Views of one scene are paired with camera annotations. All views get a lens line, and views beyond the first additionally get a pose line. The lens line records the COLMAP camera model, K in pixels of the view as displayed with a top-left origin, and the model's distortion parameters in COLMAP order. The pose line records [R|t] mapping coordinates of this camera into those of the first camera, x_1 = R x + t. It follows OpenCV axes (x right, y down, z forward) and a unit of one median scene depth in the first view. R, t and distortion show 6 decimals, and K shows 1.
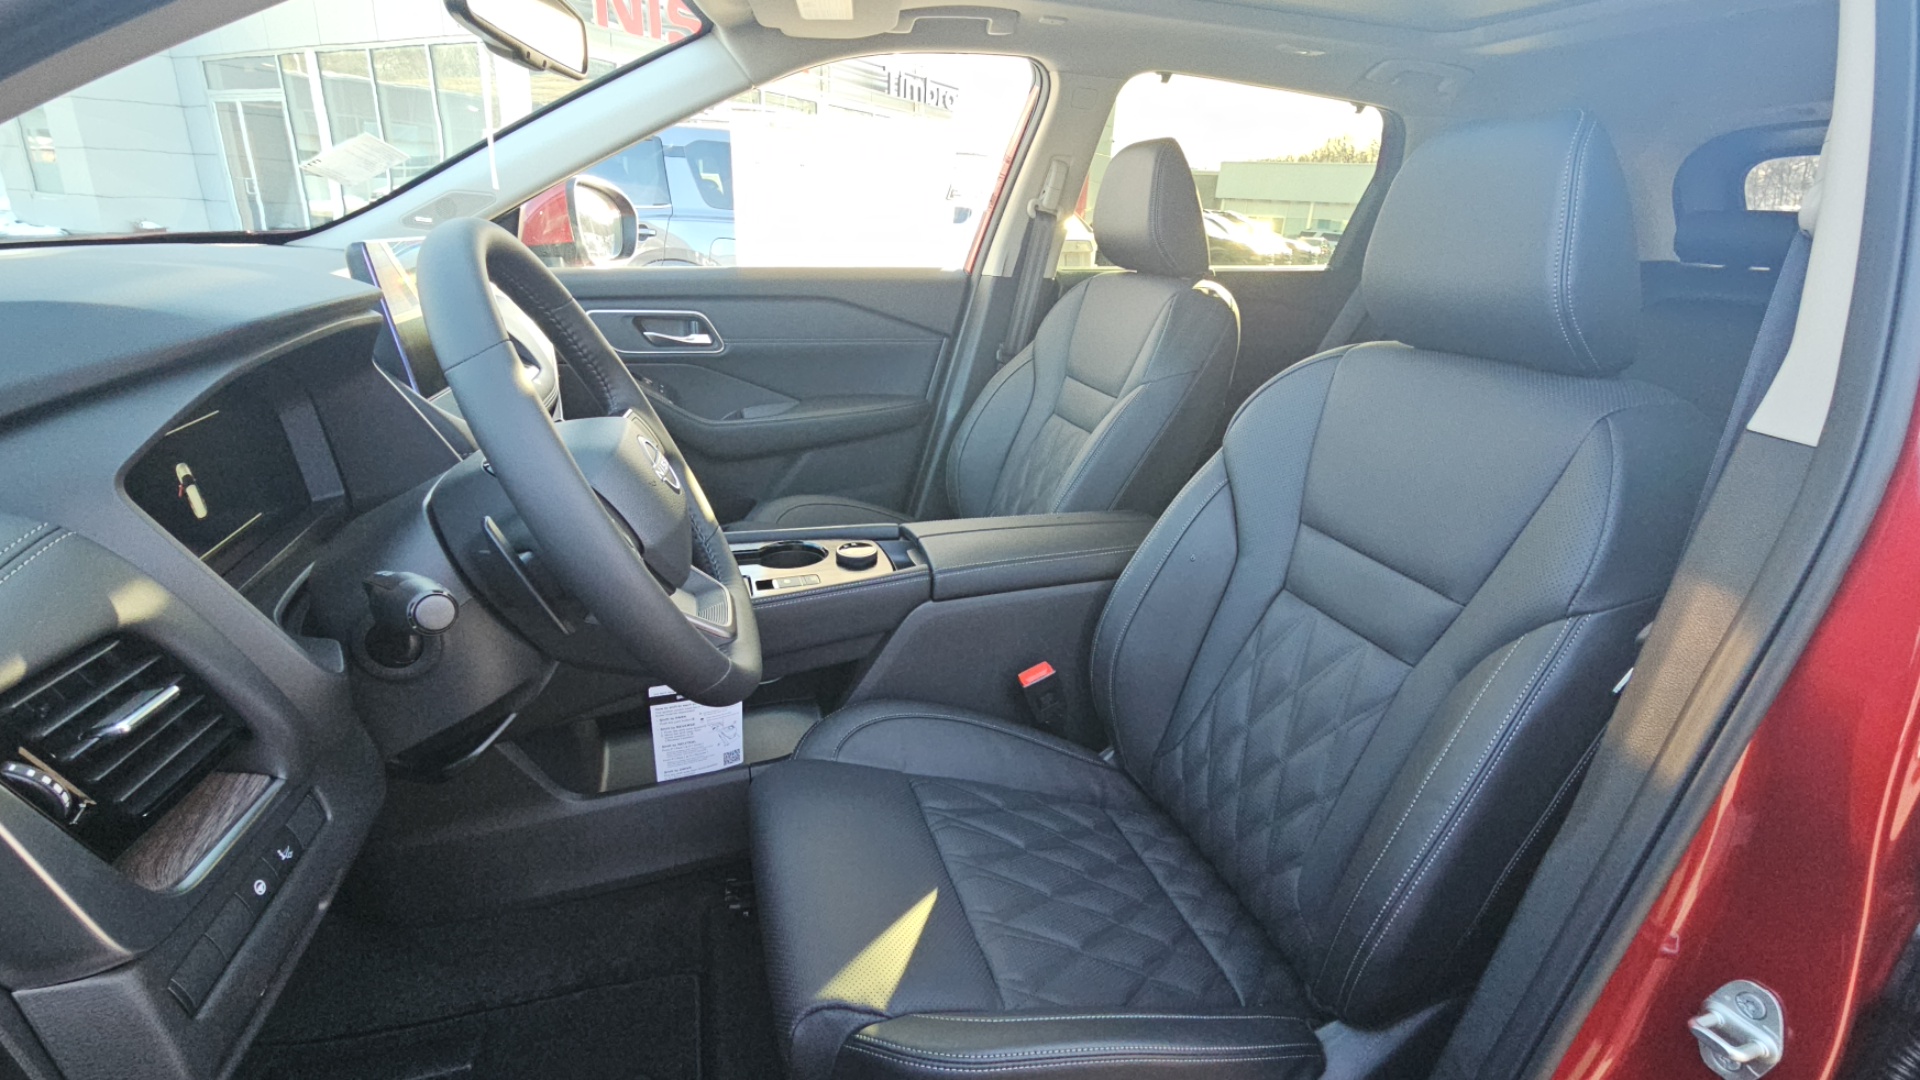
lens RADIAL K [[855.7, 0, 962.1], [0, 855.7, 528.9], [0, 0, 1]] dist [0.016282, -0.010343]
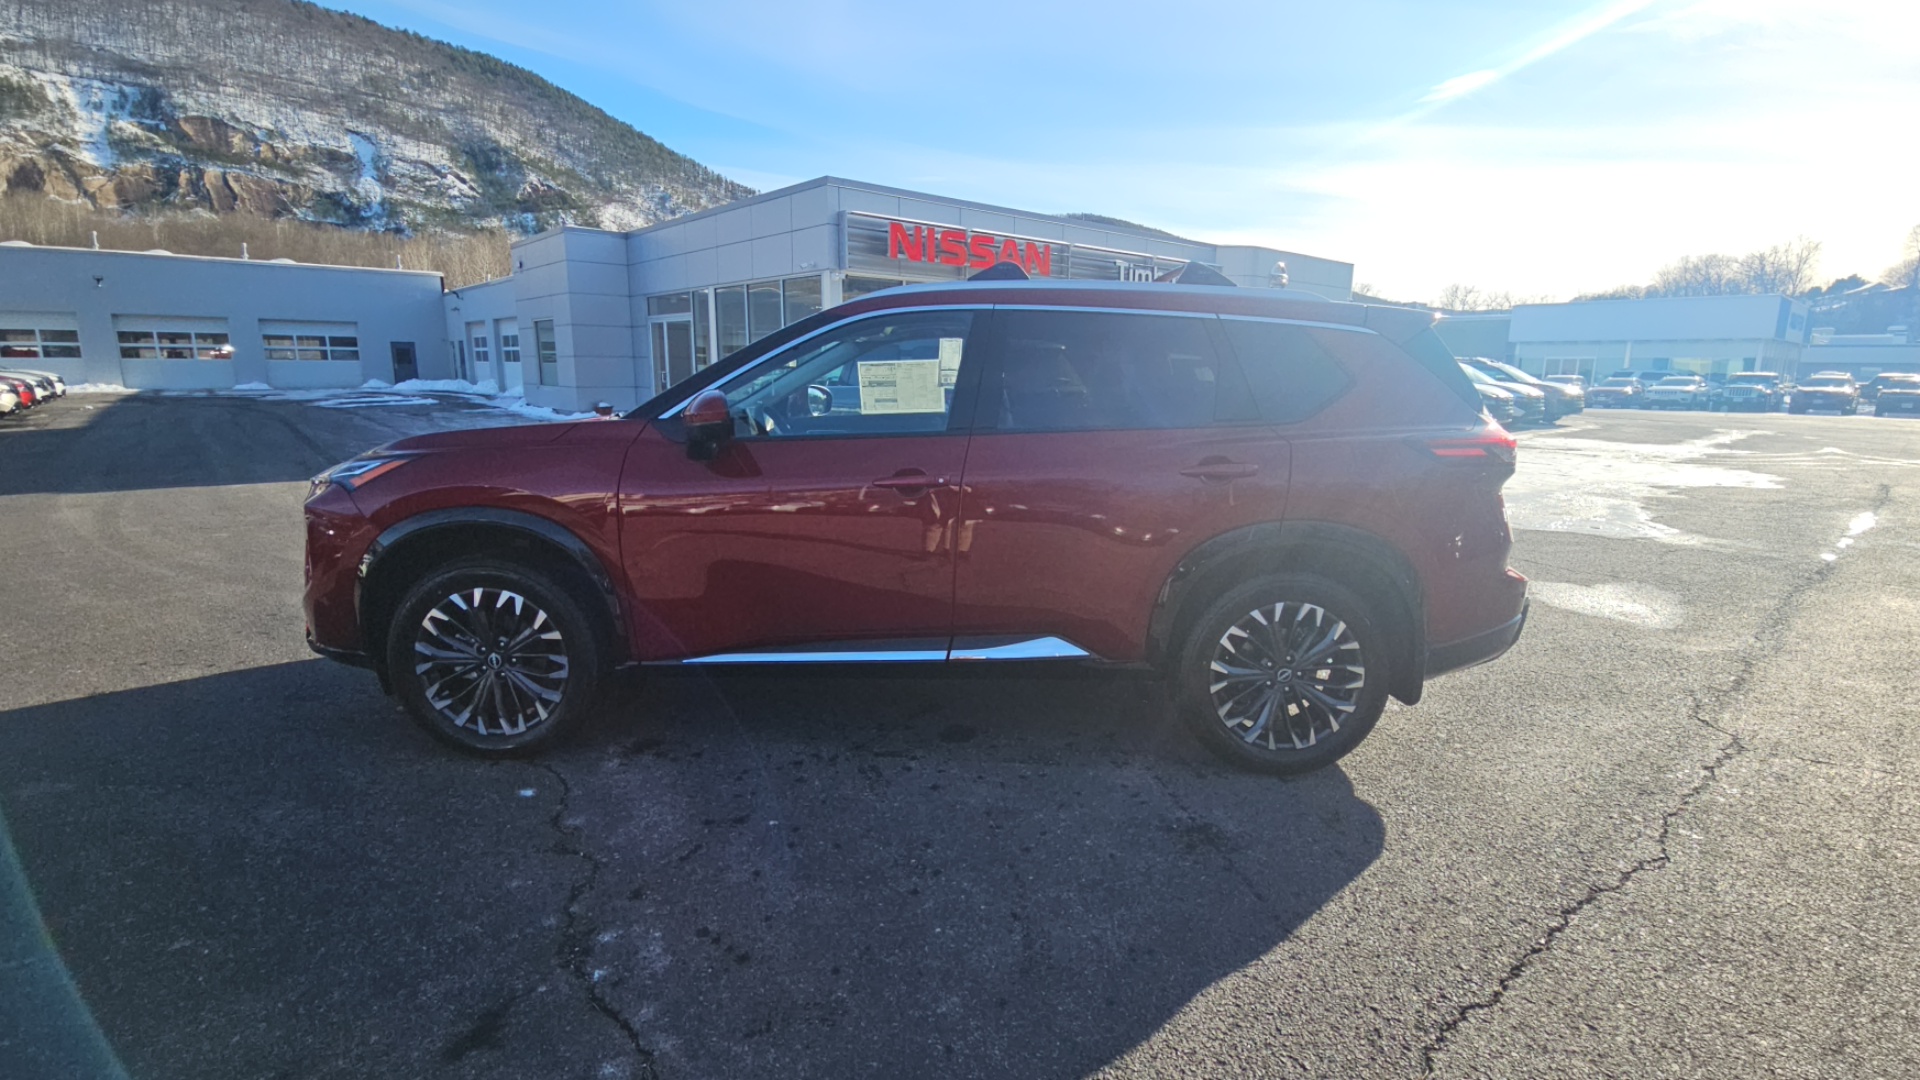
lens RADIAL K [[855.7, 0, 954.8], [0, 855.7, 534.6], [0, 0, 1]] dist [0.016282, -0.010343]
pose [[0.947279, 0.017188, -0.319948, 0.846860], [-0.070450, 0.985296, -0.155653, 0.438891], [0.312568, 0.169987, 0.934562, -1.286906]]
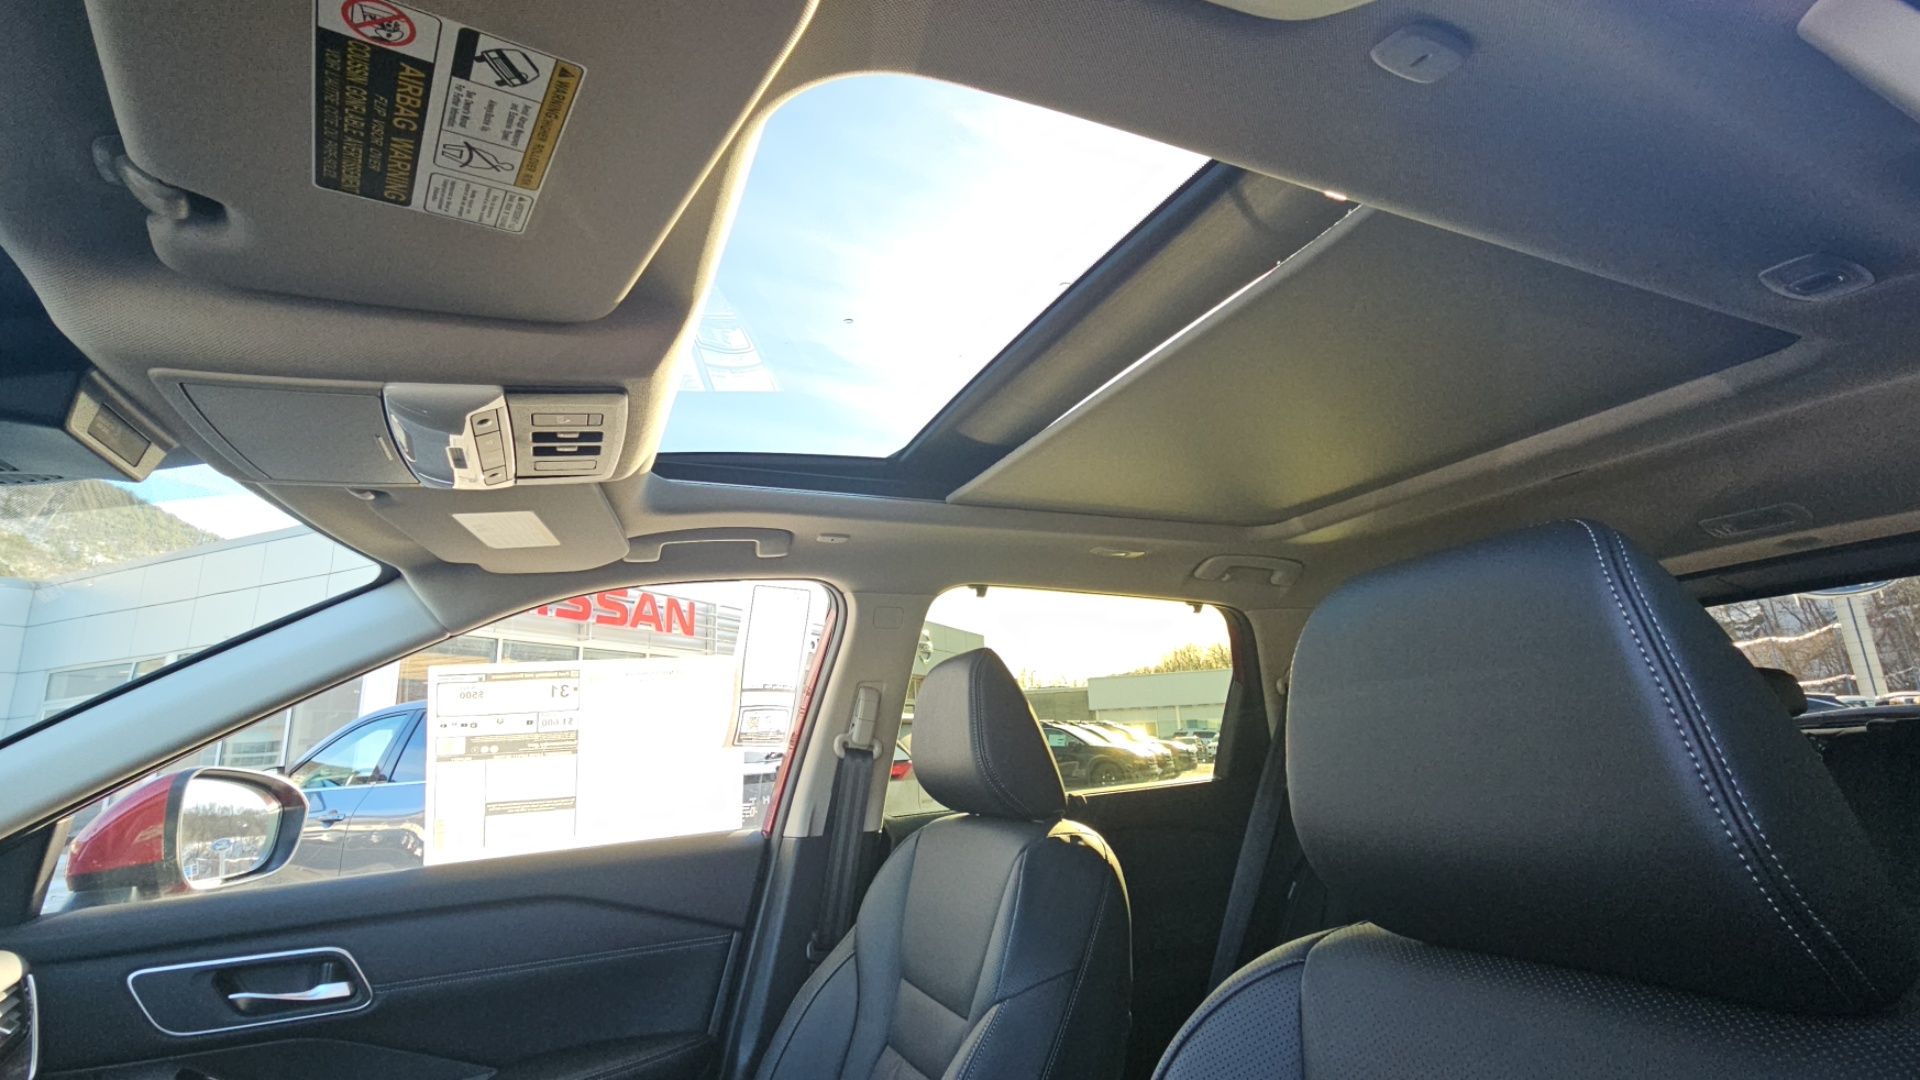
lens RADIAL K [[855.7, 0, 954.6], [0, 855.7, 537.9], [0, 0, 1]] dist [0.016282, -0.010343]
pose [[0.989205, -0.065785, 0.130940, 0.094476], [0.127217, 0.829000, -0.544587, -0.088233], [-0.072723, 0.555366, 0.828420, 0.228758]]
